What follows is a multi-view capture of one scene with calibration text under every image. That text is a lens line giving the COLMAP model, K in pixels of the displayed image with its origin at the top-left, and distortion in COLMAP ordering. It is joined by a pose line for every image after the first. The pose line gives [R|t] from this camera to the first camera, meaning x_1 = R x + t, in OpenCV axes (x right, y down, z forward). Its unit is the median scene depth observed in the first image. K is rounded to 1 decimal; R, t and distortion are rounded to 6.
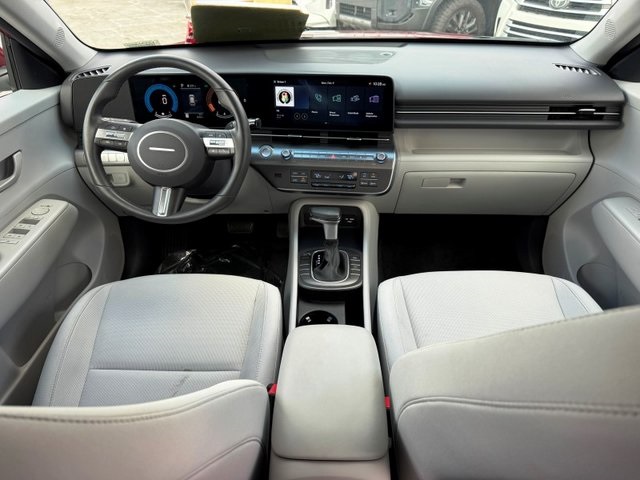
lens RADIAL K [[453.0, 0, 320.0], [0, 453.0, 240.0], [0, 0, 1]] dist [0.079311, -0.128319]
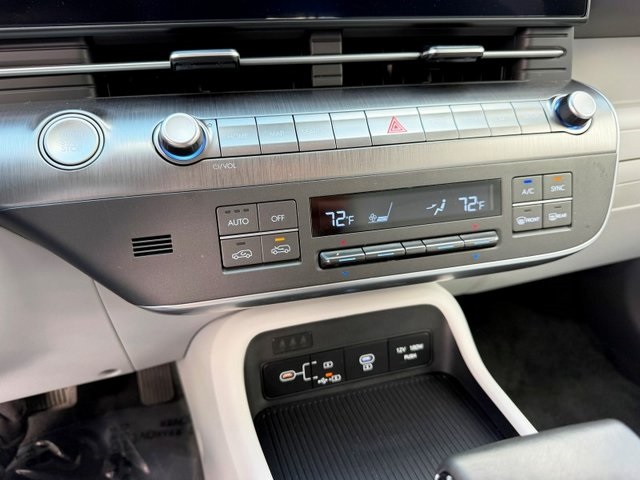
lens RADIAL K [[471.5, 0, 320.0], [0, 471.5, 240.0], [0, 0, 1]] dist [0.092037, -0.222727]
pose [[0.929208, -0.158316, 0.333928, -0.097464], [0.195662, 0.977311, -0.081116, -0.117502], [-0.313509, 0.140711, 0.939102, 0.807833]]
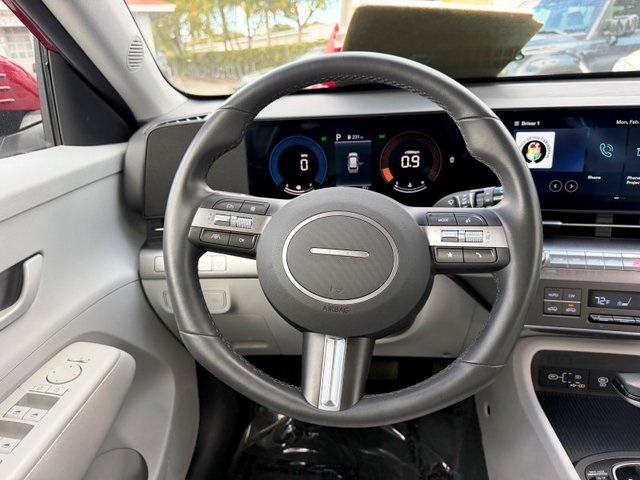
lens RADIAL K [[462.6, 0, 320.0], [0, 462.6, 240.0], [0, 0, 1]] dist [0.054187, -0.096698]
pose [[0.995177, -0.001021, -0.098090, -0.268928], [-0.018956, 0.979095, -0.202519, -0.101039], [0.096246, 0.203402, 0.974353, 0.477524]]
